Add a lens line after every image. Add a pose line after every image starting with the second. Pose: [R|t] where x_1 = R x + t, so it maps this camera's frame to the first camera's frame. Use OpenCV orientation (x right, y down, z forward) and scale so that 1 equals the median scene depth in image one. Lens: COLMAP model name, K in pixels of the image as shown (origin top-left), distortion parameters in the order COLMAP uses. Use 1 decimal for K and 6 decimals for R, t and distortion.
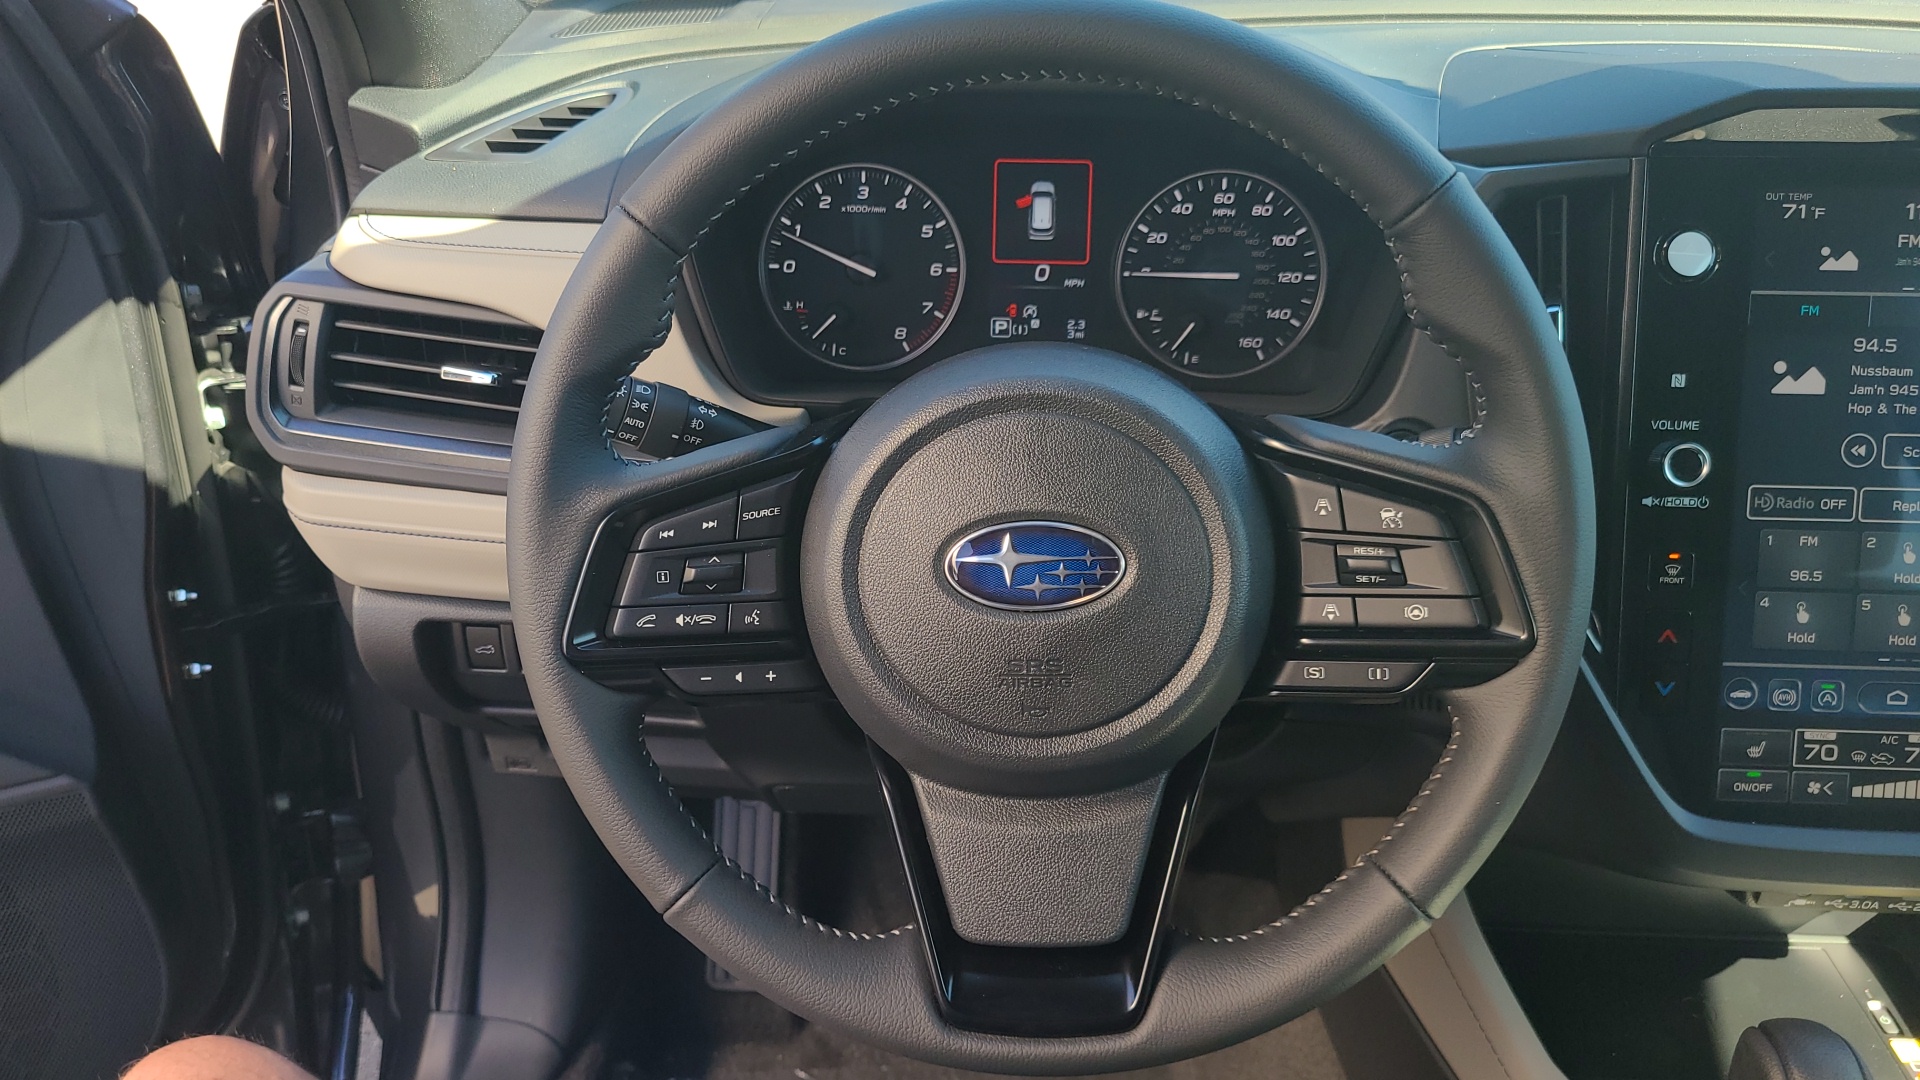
lens RADIAL K [[1304.3, 0, 957.0], [0, 1304.3, 560.4], [0, 0, 1]] dist [0.026190, -0.000458]
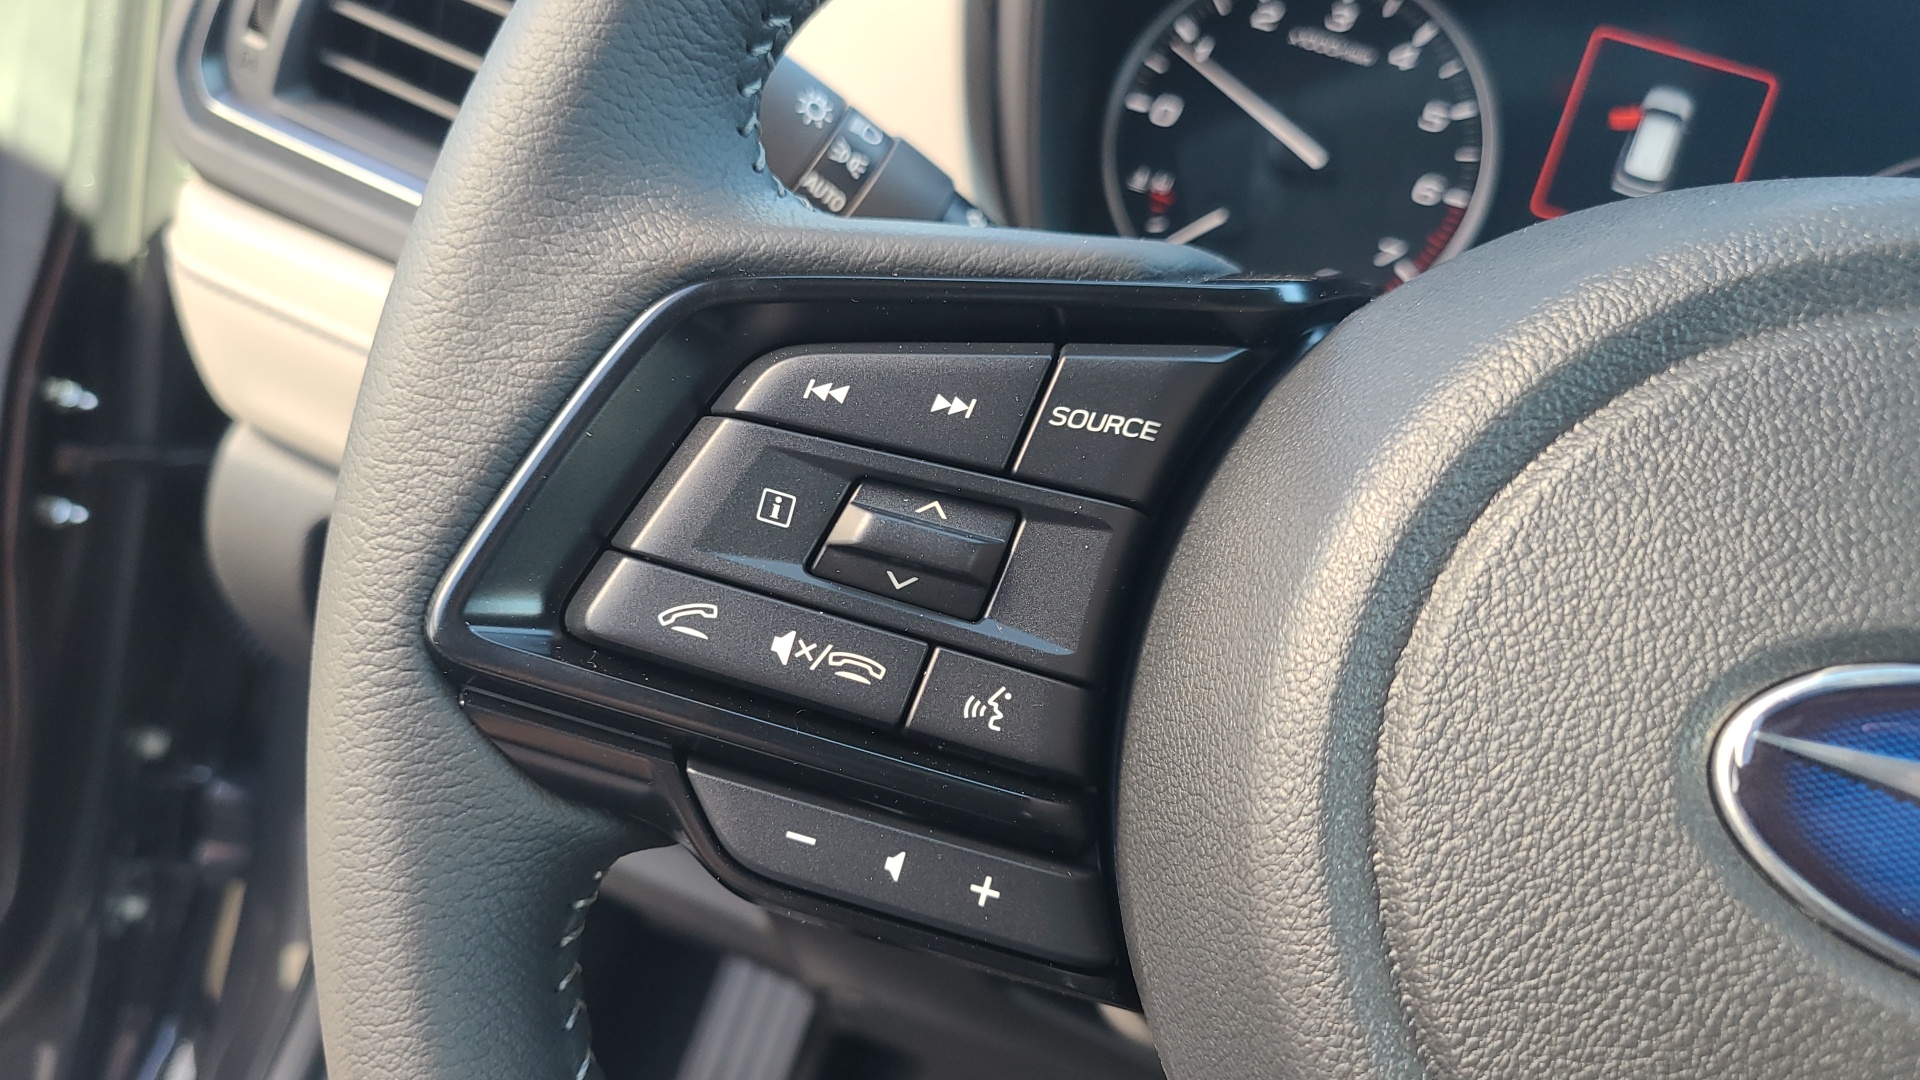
lens RADIAL K [[1439.5, 0, 947.6], [0, 1439.5, 562.2], [0, 0, 1]] dist [0.047390, -0.014138]
pose [[0.946057, 0.302998, -0.114752, -0.134075], [-0.311888, 0.947592, -0.069242, 0.037276], [0.087758, 0.101297, 0.990978, 0.625399]]
